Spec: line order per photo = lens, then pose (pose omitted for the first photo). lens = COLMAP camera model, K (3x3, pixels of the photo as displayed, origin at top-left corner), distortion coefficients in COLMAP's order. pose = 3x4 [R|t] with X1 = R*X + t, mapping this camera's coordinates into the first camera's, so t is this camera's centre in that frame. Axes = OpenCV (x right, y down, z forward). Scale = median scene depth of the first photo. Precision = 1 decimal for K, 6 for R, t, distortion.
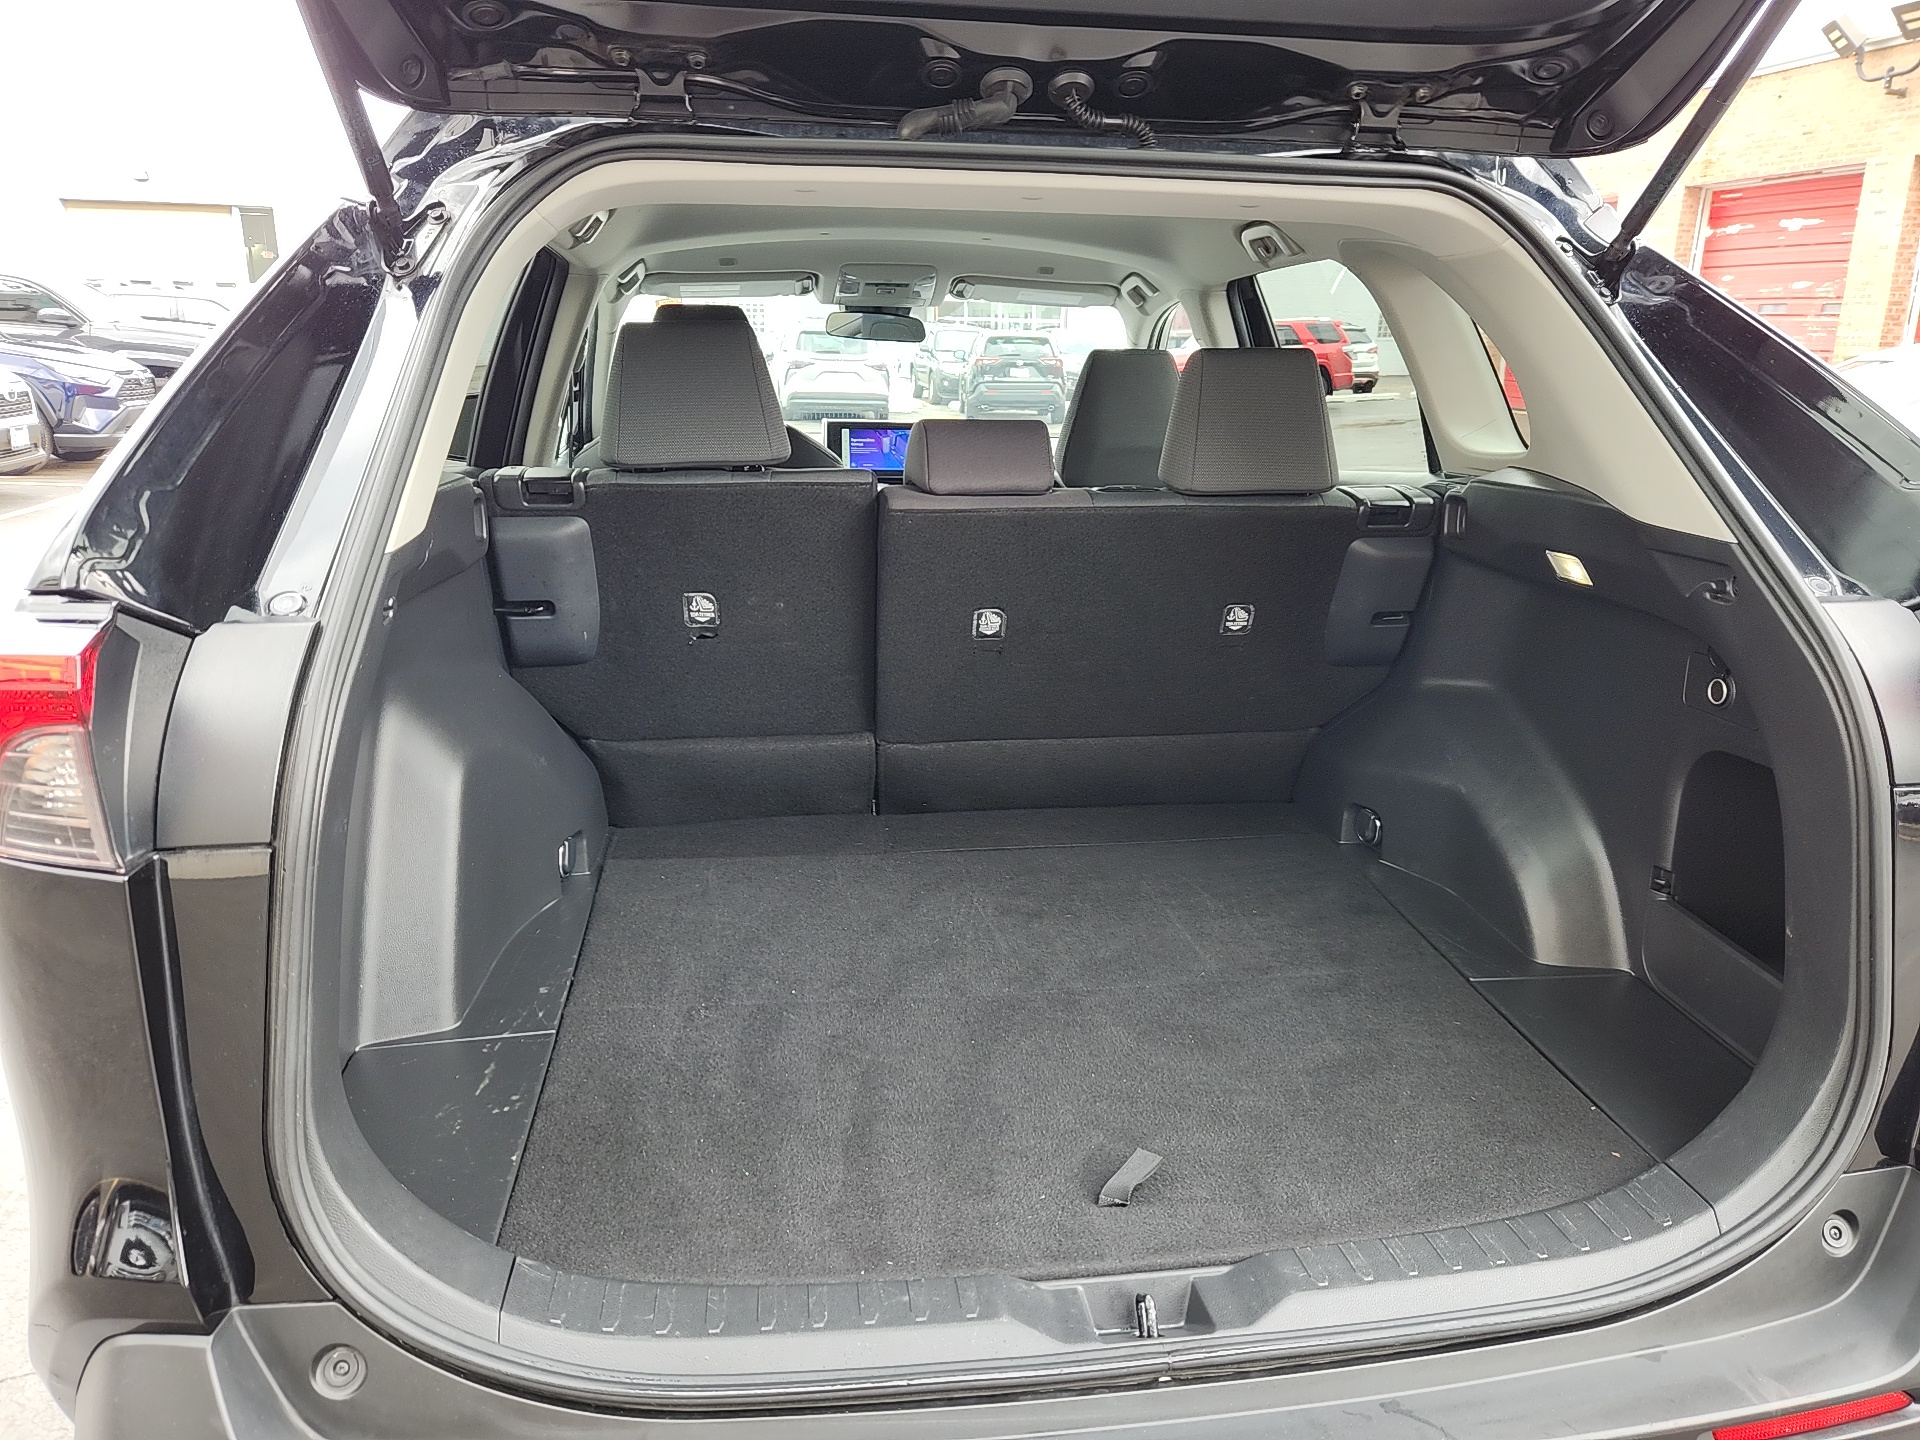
lens RADIAL K [[1337.6, 0, 969.0], [0, 1337.6, 710.5], [0, 0, 1]] dist [0.075192, -0.068344]
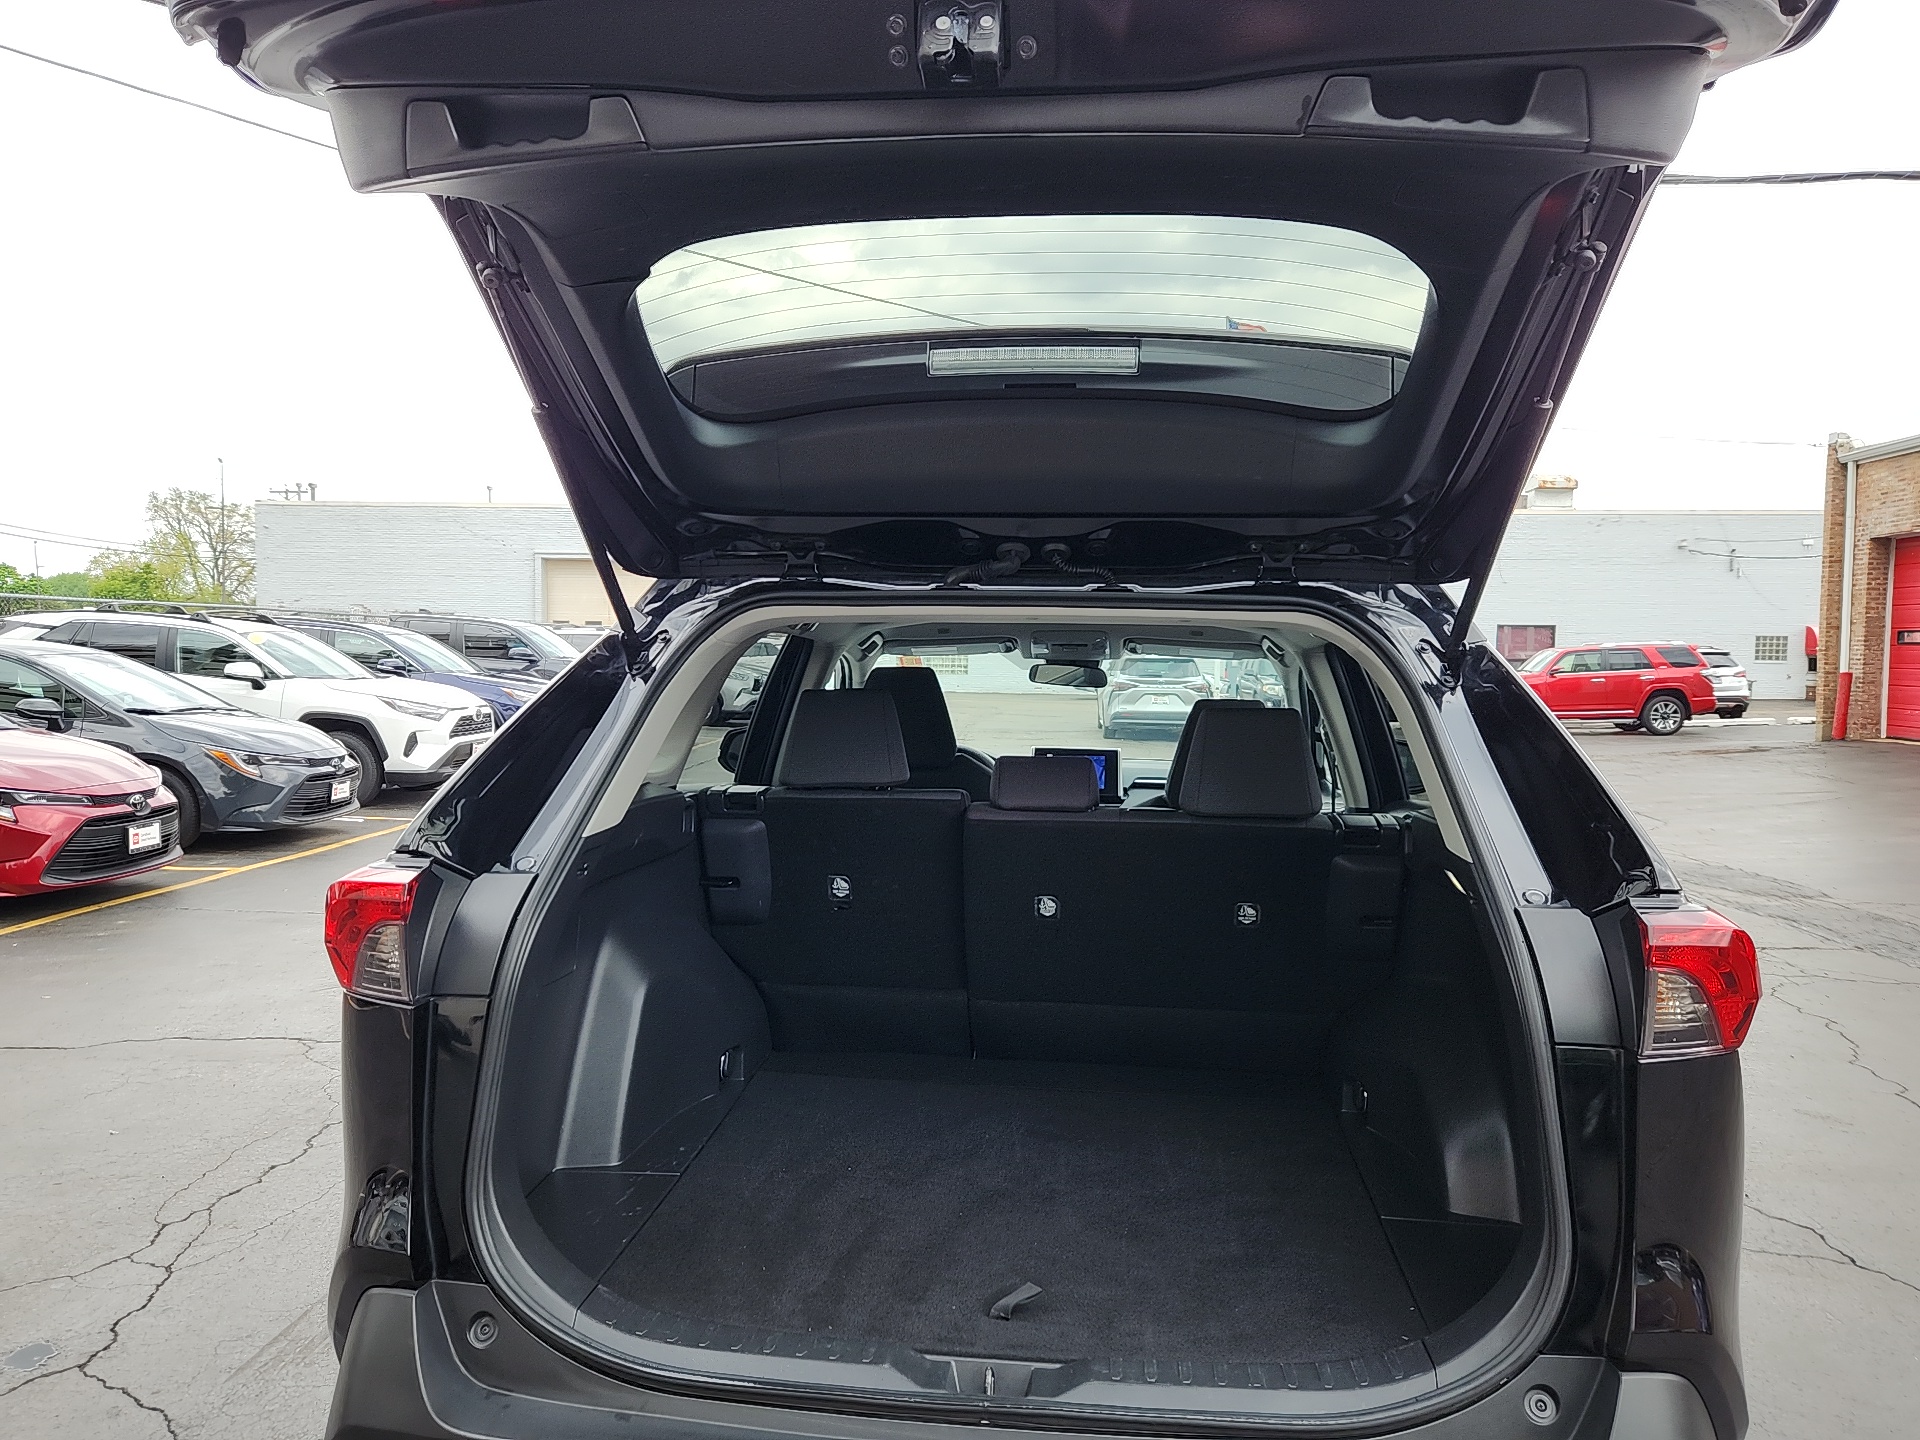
lens RADIAL K [[1337.6, 0, 969.0], [0, 1337.6, 710.5], [0, 0, 1]] dist [0.075192, -0.068344]
pose [[0.966465, 0.007218, -0.256697, 0.385630], [-0.065747, 0.973244, -0.220169, 0.057507], [0.248239, 0.229662, 0.941080, -0.423374]]
